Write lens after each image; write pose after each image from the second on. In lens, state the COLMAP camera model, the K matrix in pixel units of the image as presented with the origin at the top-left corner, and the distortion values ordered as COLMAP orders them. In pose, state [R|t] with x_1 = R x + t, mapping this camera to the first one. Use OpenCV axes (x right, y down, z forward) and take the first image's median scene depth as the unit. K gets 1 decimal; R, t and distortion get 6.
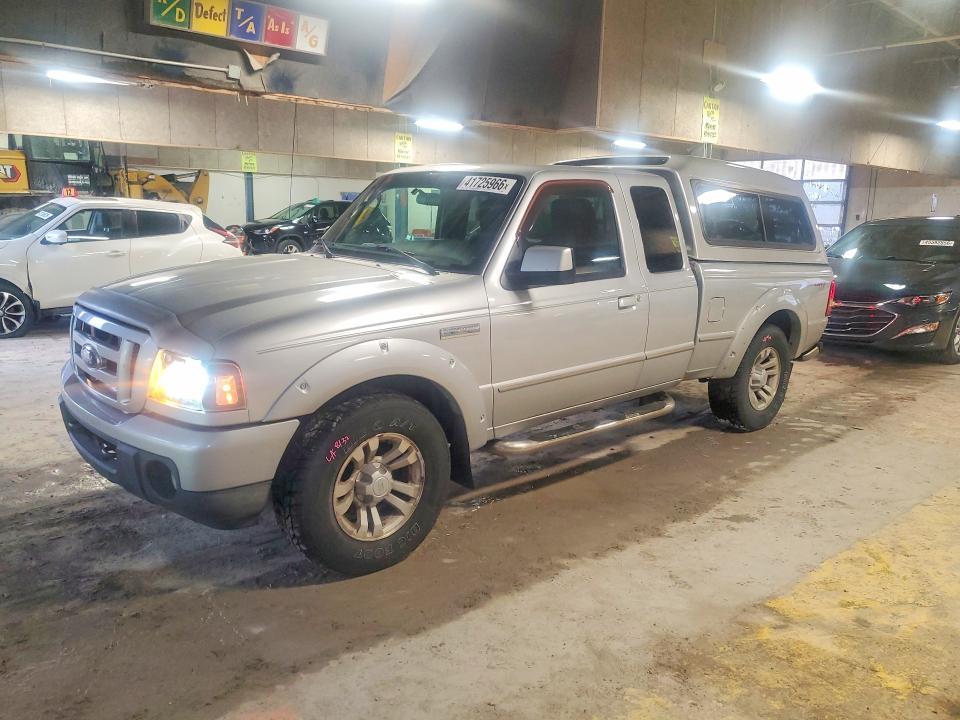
lens RADIAL K [[764.0, 0, 475.5], [0, 764.0, 361.4], [0, 0, 1]] dist [0.012756, 0.017069]
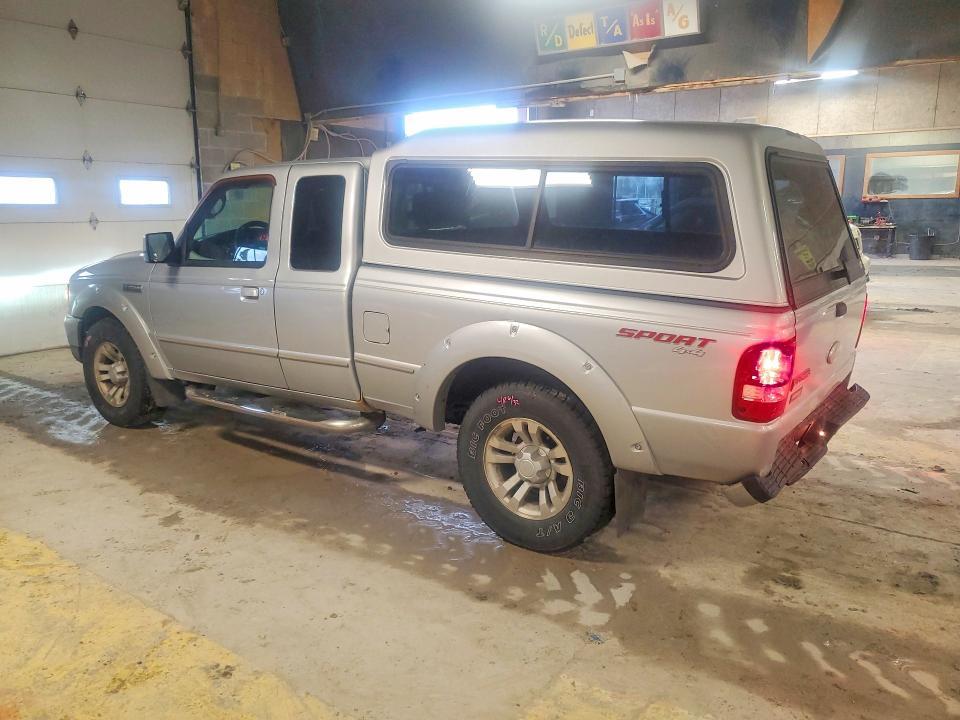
lens RADIAL K [[764.0, 0, 475.6], [0, 764.0, 362.4], [0, 0, 1]] dist [0.012756, 0.017069]
pose [[0.185355, 0.183113, -0.965460, 0.946178], [-0.177826, 0.972515, 0.150311, -0.146631], [0.966448, 0.143823, 0.212823, 0.815878]]
